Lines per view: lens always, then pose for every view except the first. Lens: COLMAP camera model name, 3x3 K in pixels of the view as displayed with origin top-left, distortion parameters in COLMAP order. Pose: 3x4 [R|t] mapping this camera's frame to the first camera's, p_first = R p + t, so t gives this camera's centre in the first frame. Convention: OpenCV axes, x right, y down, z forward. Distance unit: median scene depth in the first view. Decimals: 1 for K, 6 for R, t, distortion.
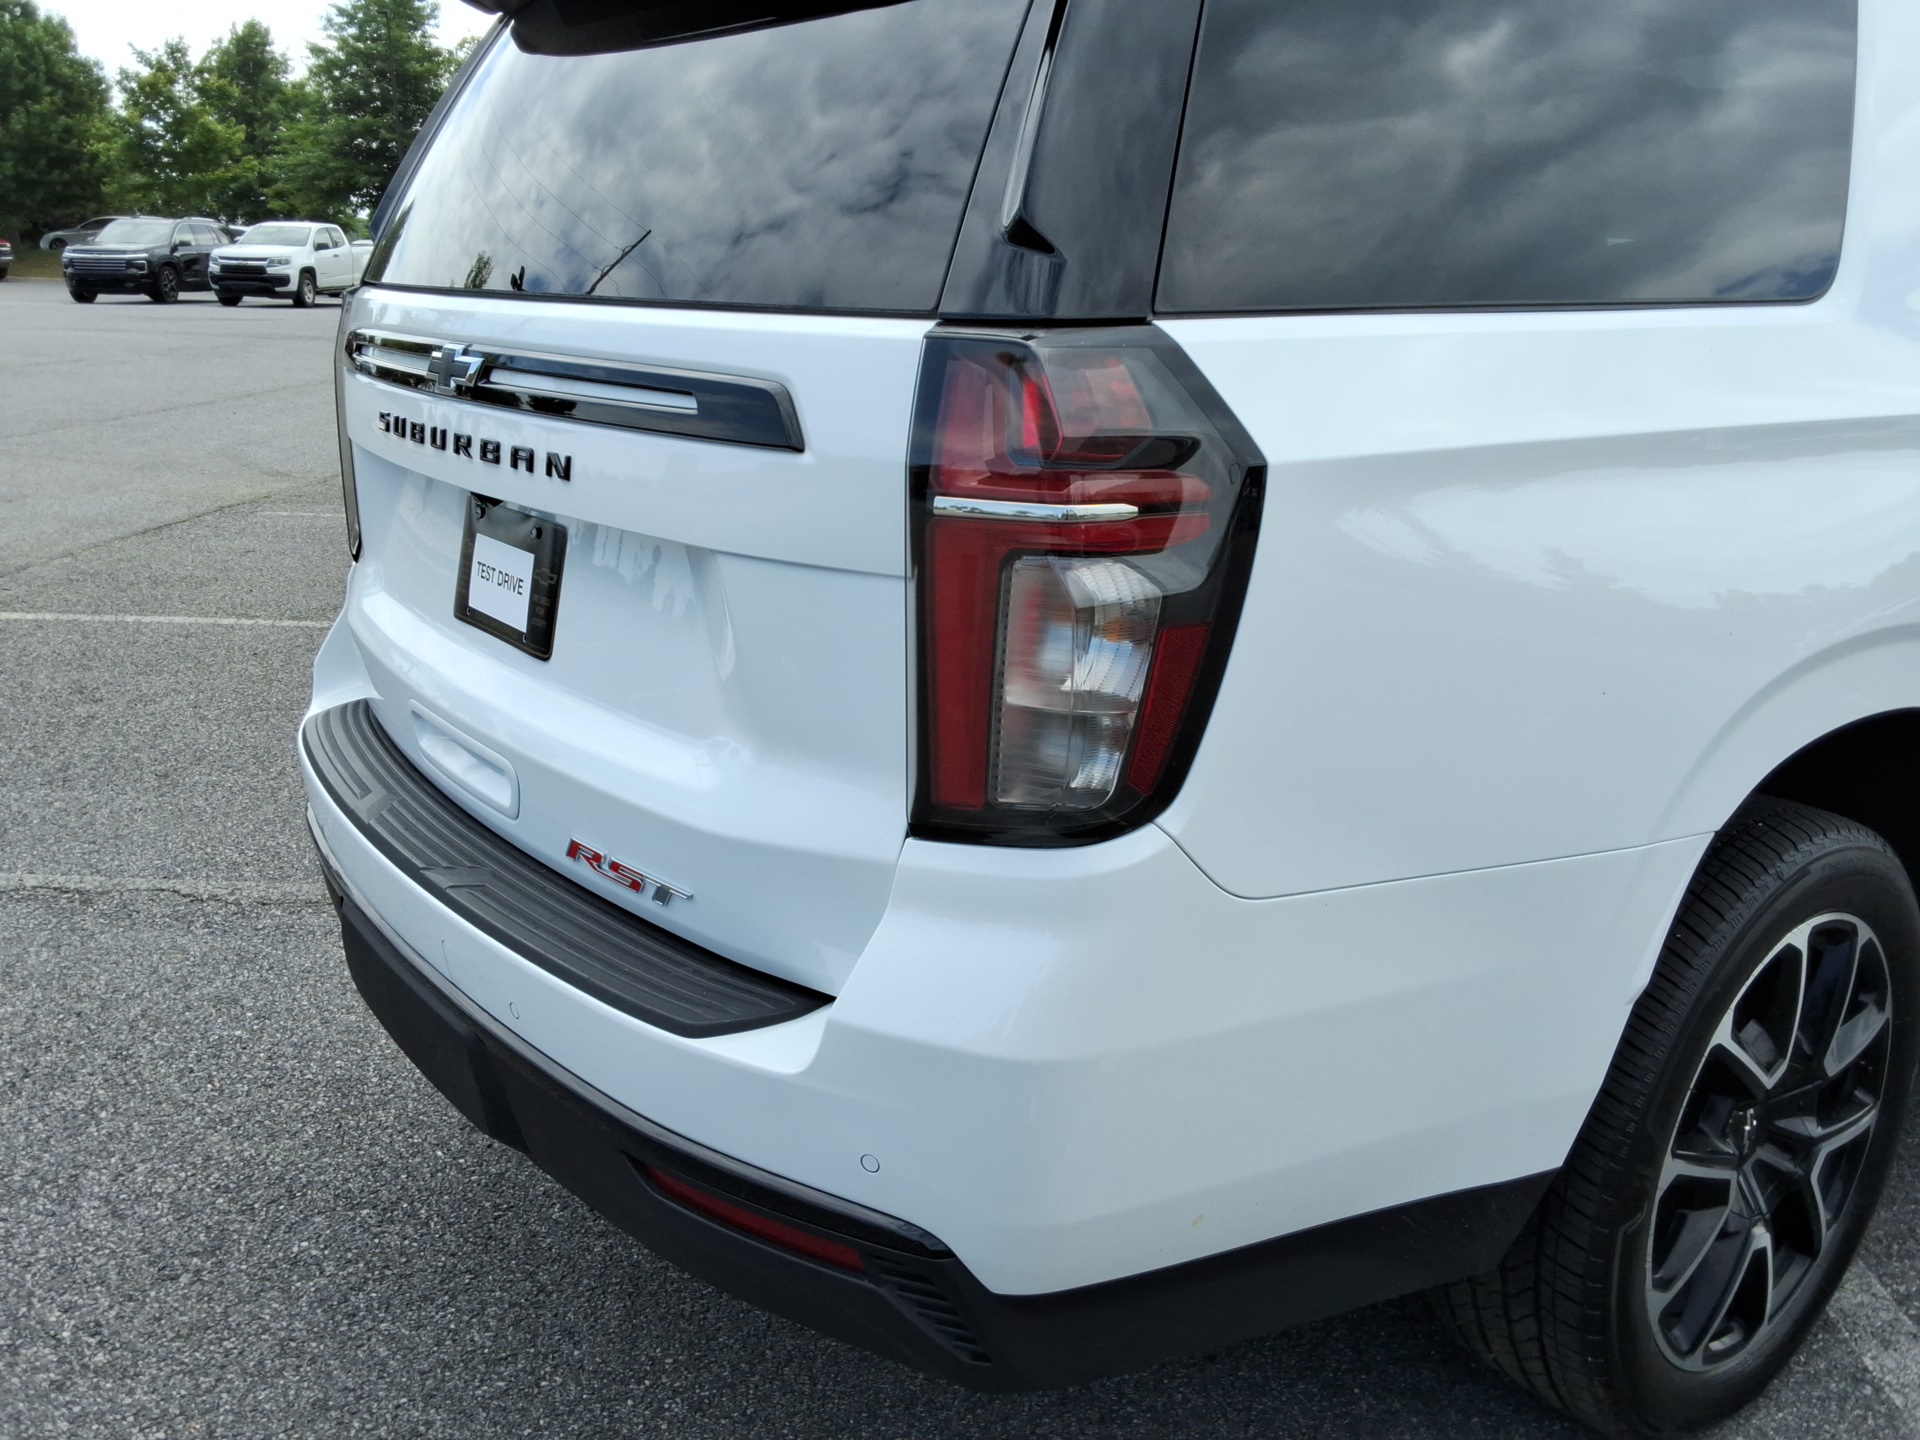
lens RADIAL K [[1527.9, 0, 997.5], [0, 1527.9, 690.4], [0, 0, 1]] dist [0.114618, -0.156044]
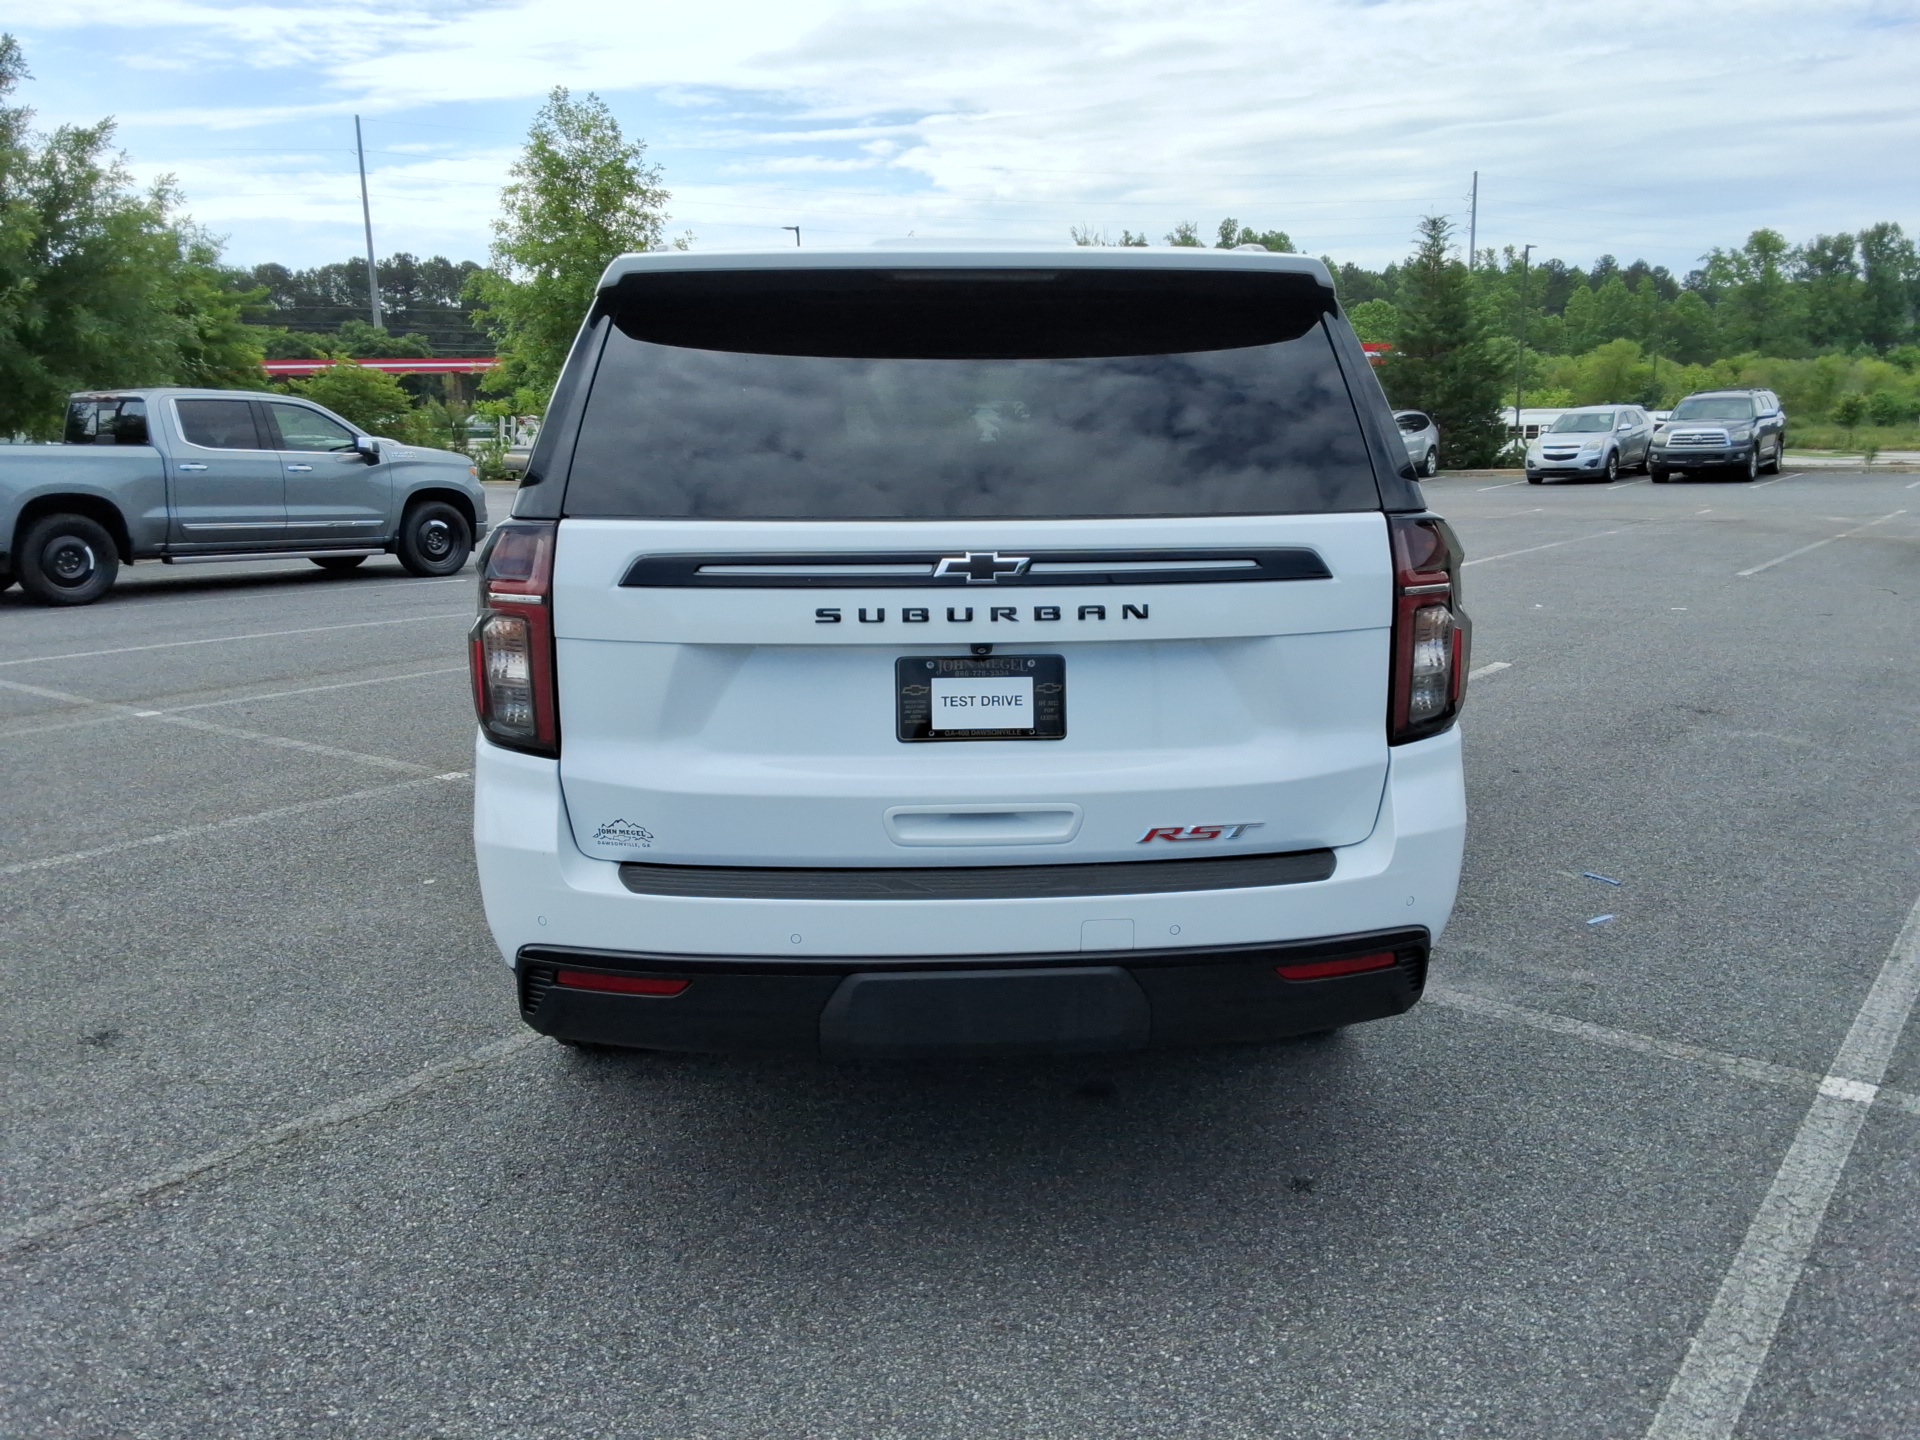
lens RADIAL K [[1547.2, 0, 970.7], [0, 1547.2, 697.5], [0, 0, 1]] dist [0.110095, -0.172475]
pose [[0.573129, -0.166528, 0.802366, -1.554314], [0.227470, 0.972985, 0.039458, -0.139716], [-0.787261, 0.159900, 0.595526, 0.109750]]
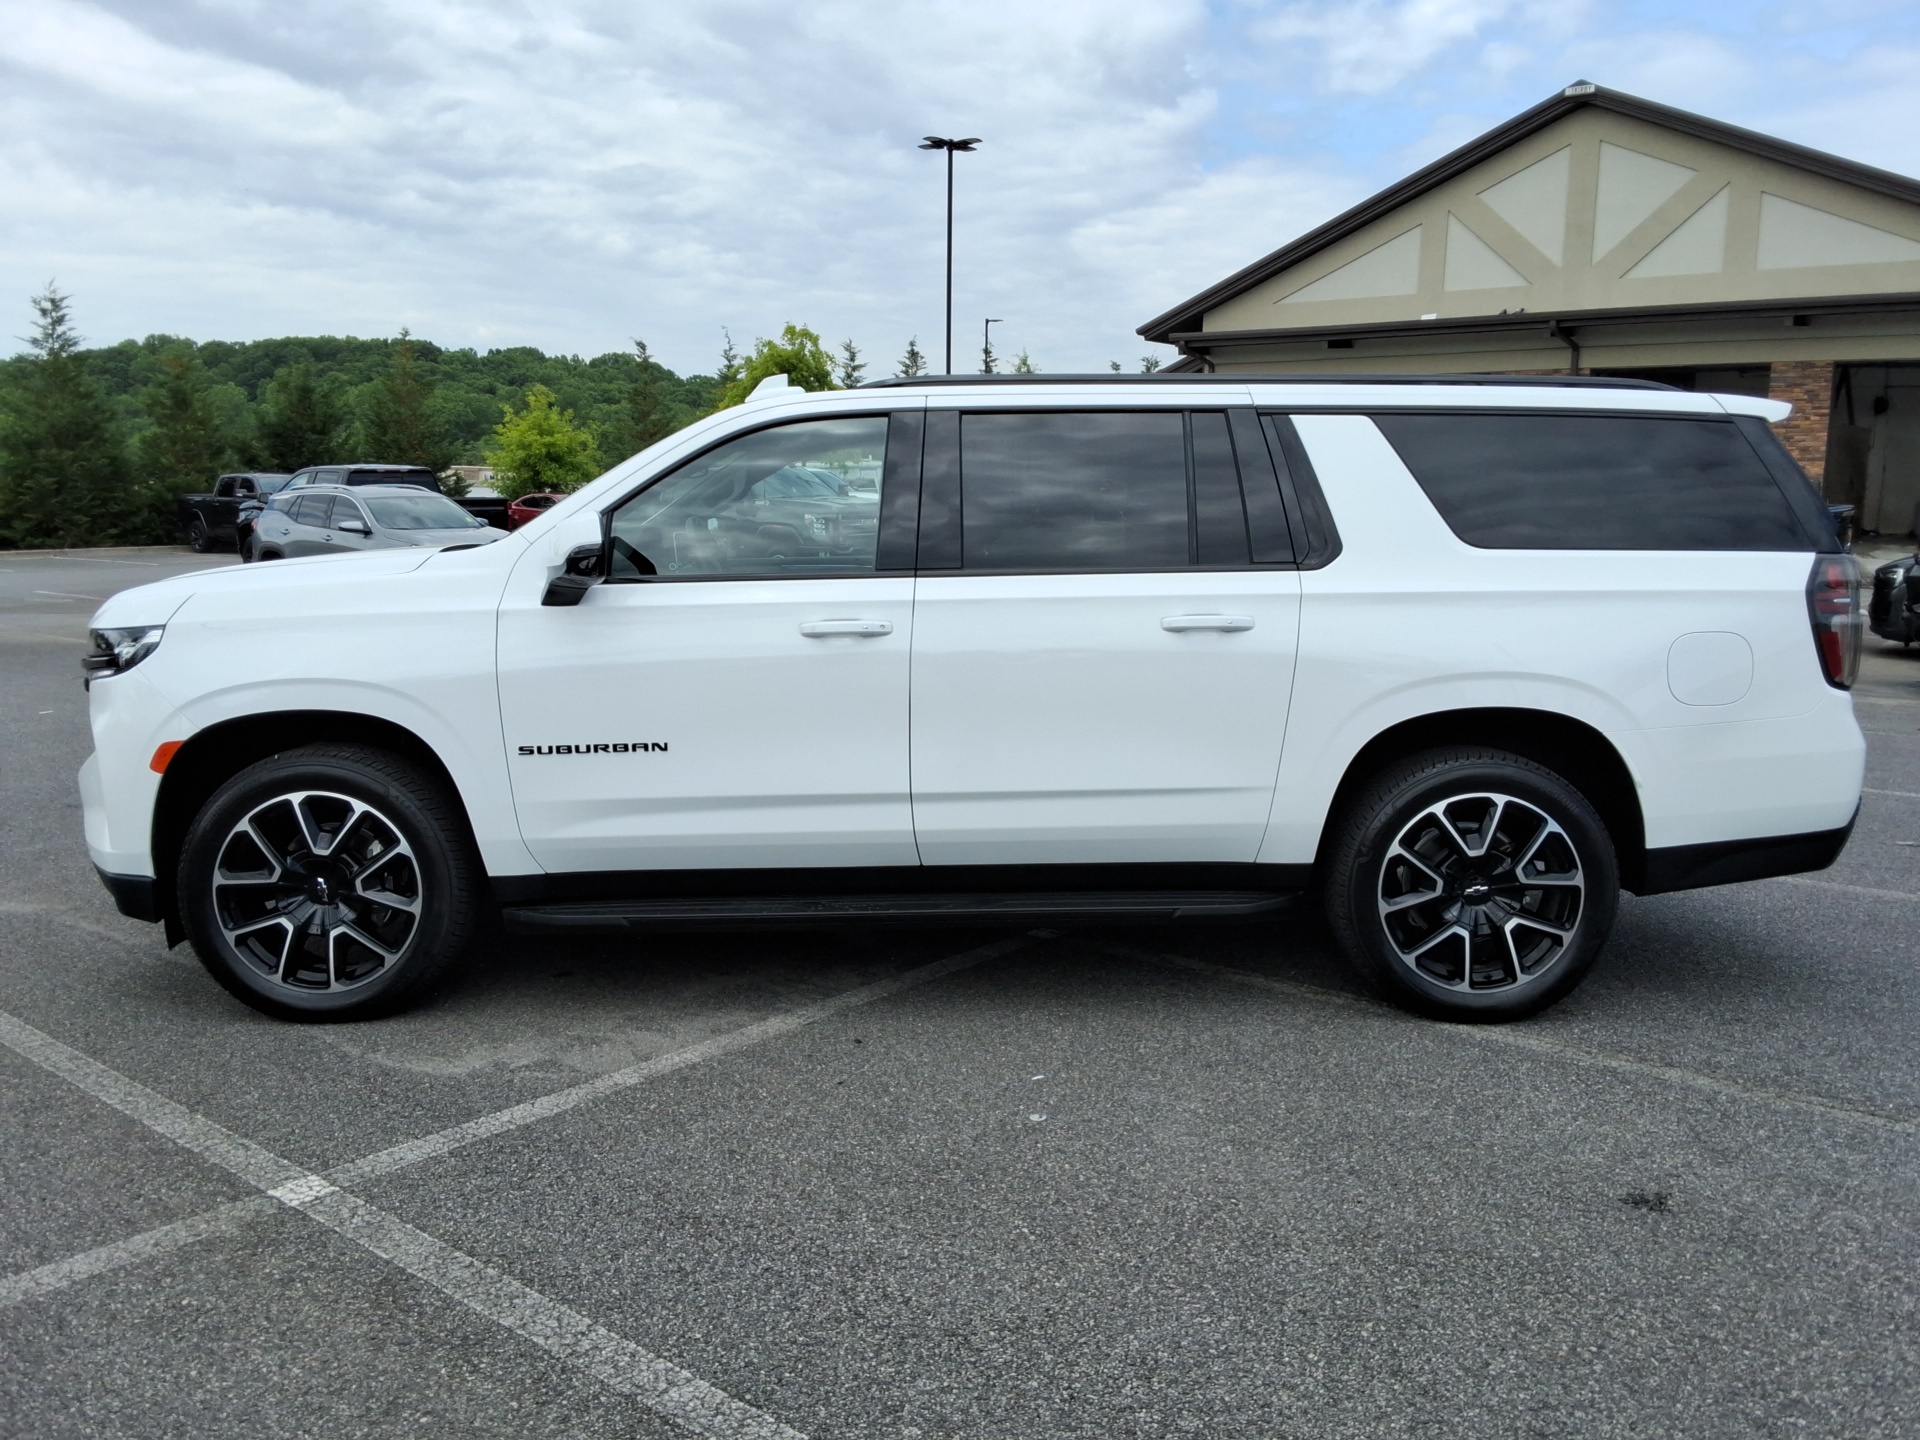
lens RADIAL K [[1542.4, 0, 980.6], [0, 1542.4, 697.4], [0, 0, 1]] dist [0.127868, -0.210904]
pose [[-0.798309, -0.092581, 0.595089, -0.976032], [0.135898, 0.934936, 0.327760, -1.186739], [-0.586715, 0.342525, -0.733787, 4.212040]]
